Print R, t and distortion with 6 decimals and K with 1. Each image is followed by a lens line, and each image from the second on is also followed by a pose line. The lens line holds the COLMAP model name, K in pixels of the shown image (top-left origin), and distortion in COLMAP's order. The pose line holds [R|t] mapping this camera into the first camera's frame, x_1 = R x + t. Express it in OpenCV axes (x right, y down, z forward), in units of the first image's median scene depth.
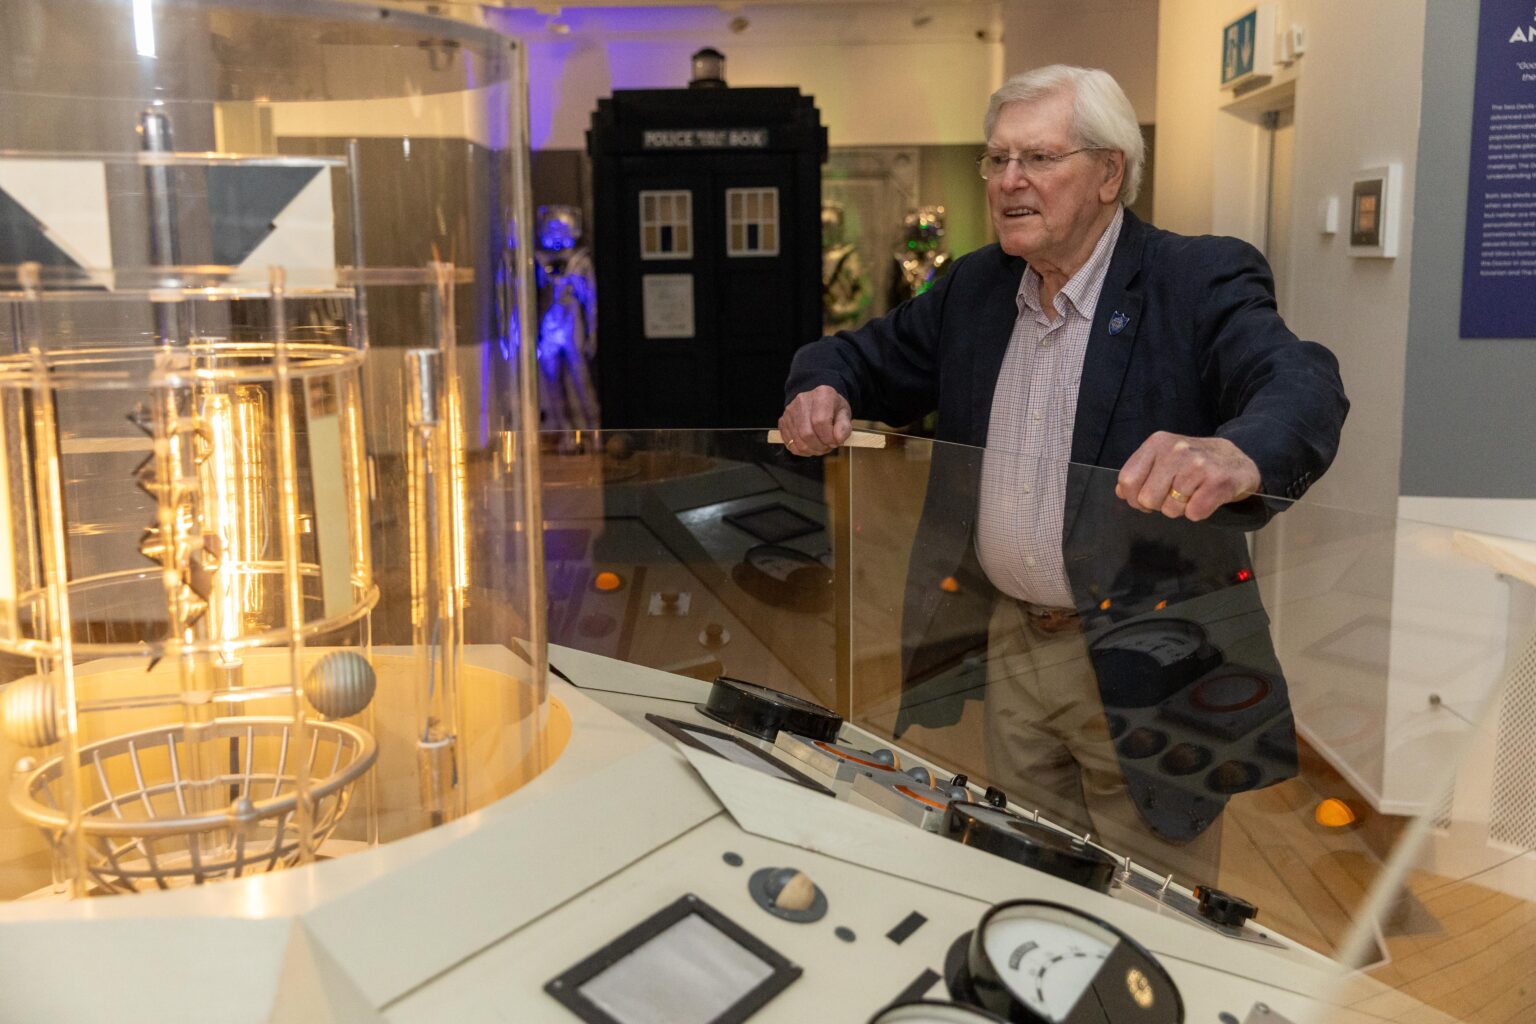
lens RADIAL K [[1478.4, 0, 768.0], [0, 1478.4, 512.0], [0, 0, 1]] dist [0.012225, 0.011851]
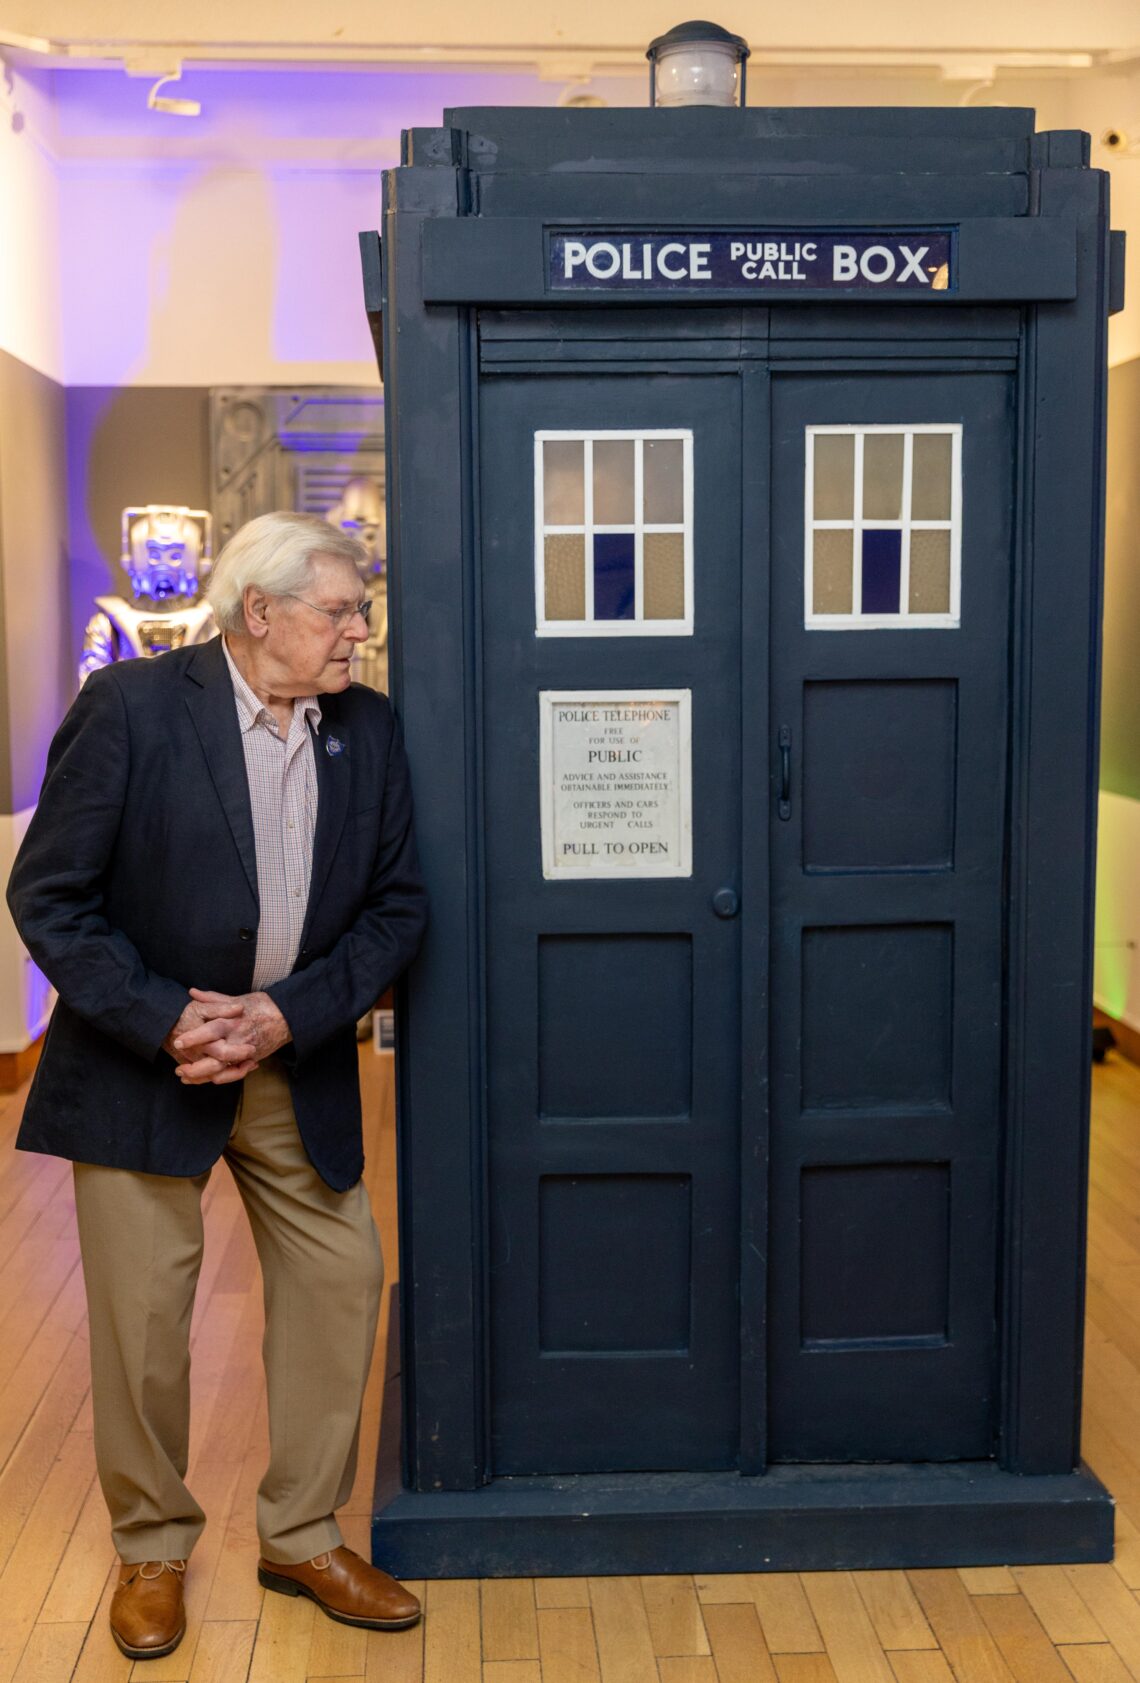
lens RADIAL K [[2068.9, 0, 570.0], [0, 2068.9, 841.5], [0, 0, 1]] dist [-0.007494, 0.010587]
pose [[0.997476, -0.005997, 0.070752, -0.110382], [0.008487, 0.999353, -0.034948, -0.112742], [-0.070496, 0.035460, 0.996882, 0.561155]]
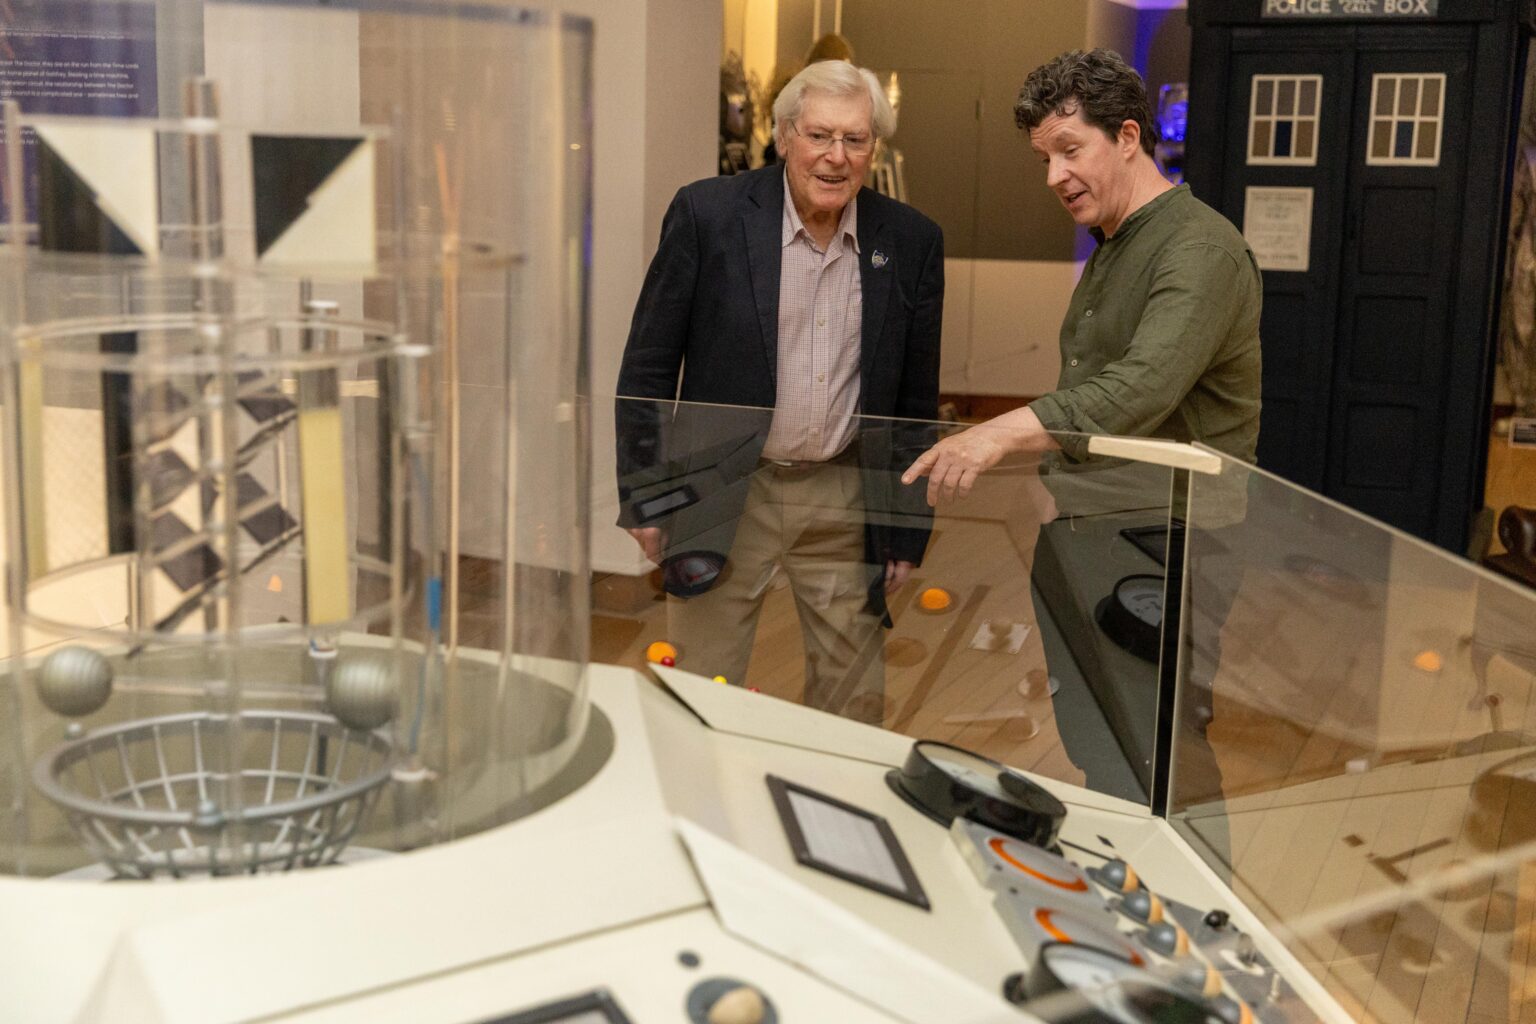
lens RADIAL K [[1933.7, 0, 768.0], [0, 1933.7, 512.0], [0, 0, 1]] dist [0.000158, 0.041488]
pose [[0.926268, 0.101863, -0.362838, 0.064540], [-0.093711, 0.994794, 0.040047, -0.011896], [0.365028, -0.003093, 0.930991, -0.005201]]
